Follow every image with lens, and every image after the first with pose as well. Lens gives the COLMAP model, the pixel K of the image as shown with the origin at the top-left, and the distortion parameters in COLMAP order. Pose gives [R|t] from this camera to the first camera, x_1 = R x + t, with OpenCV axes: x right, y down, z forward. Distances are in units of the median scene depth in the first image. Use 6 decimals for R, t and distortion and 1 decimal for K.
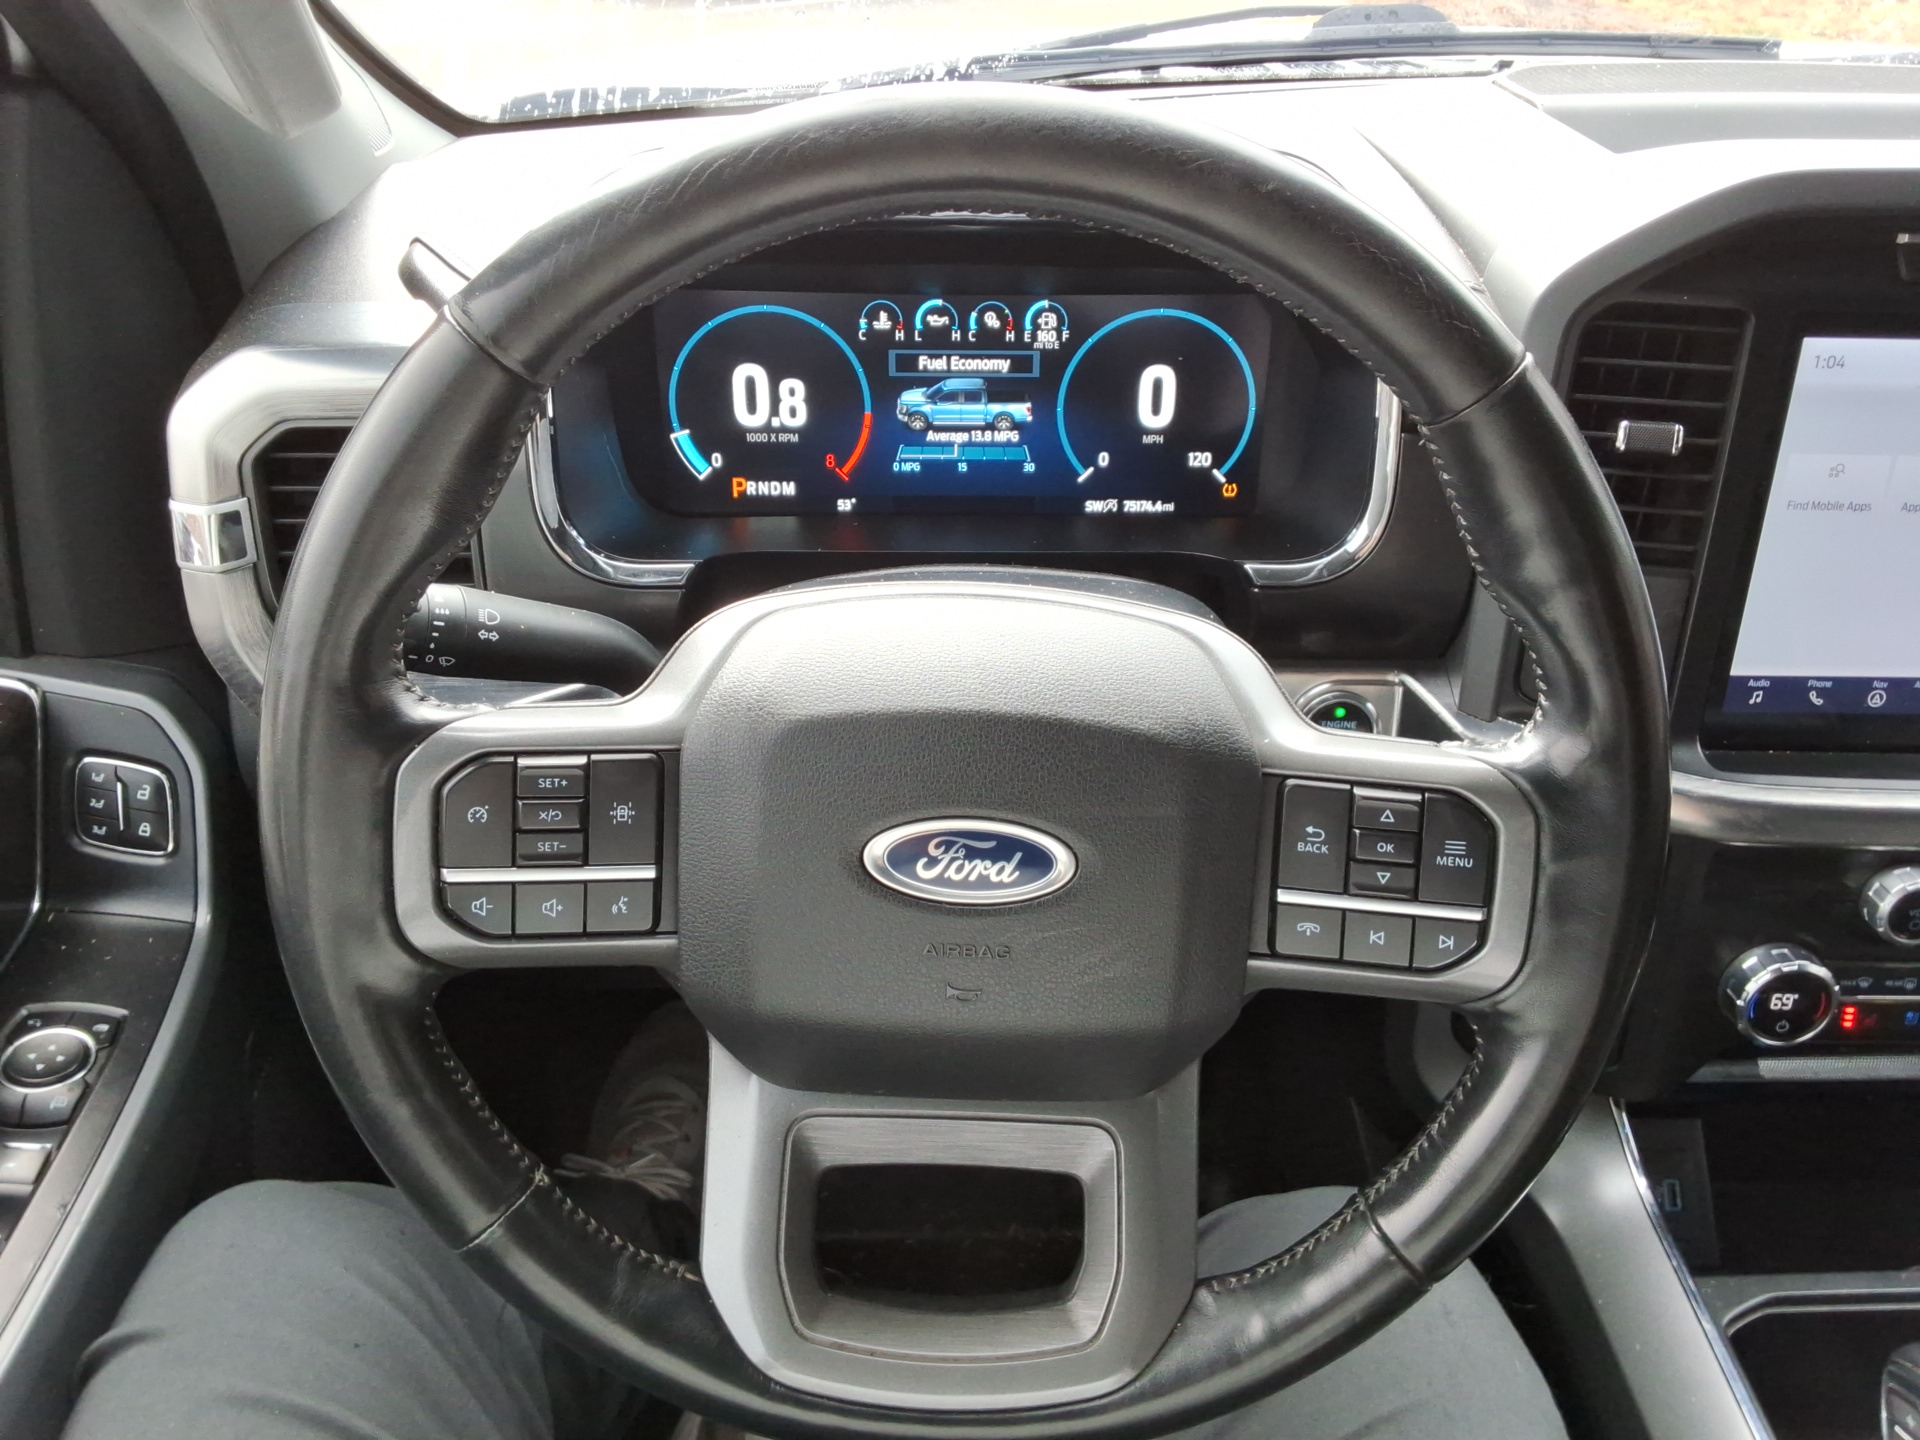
lens RADIAL K [[1530.6, 0, 974.4], [0, 1530.6, 700.8], [0, 0, 1]] dist [0.092923, -0.122890]
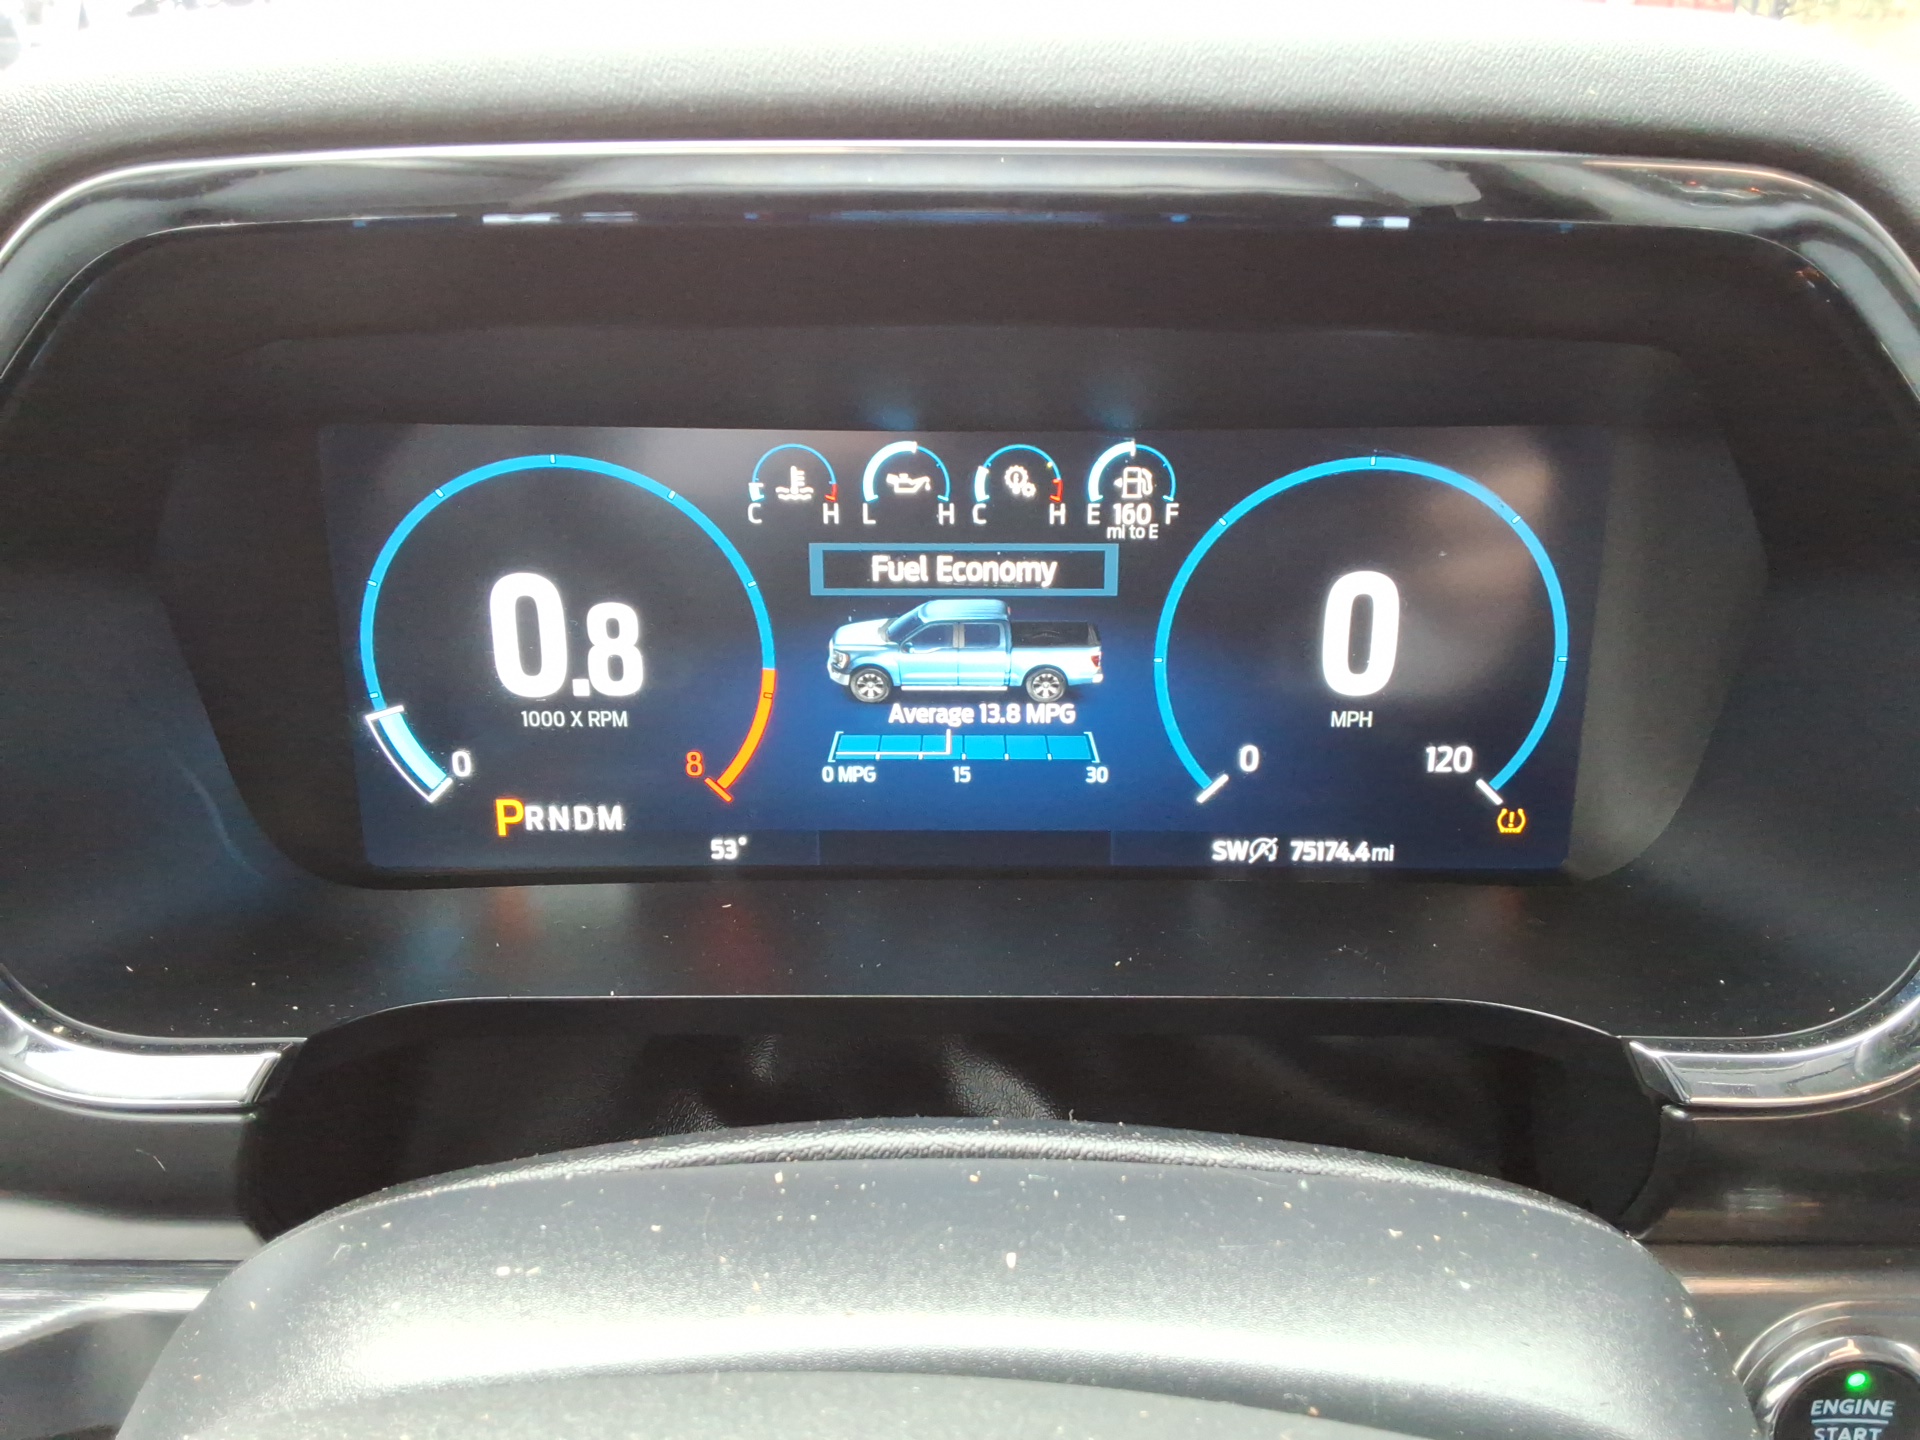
lens RADIAL K [[1530.6, 0, 953.9], [0, 1530.6, 708.3], [0, 0, 1]] dist [0.092923, -0.122890]
pose [[0.999034, -0.001269, -0.043921, 0.011602], [-0.004506, 0.991356, -0.131125, -0.110677], [0.043708, 0.131196, 0.990392, 0.517992]]
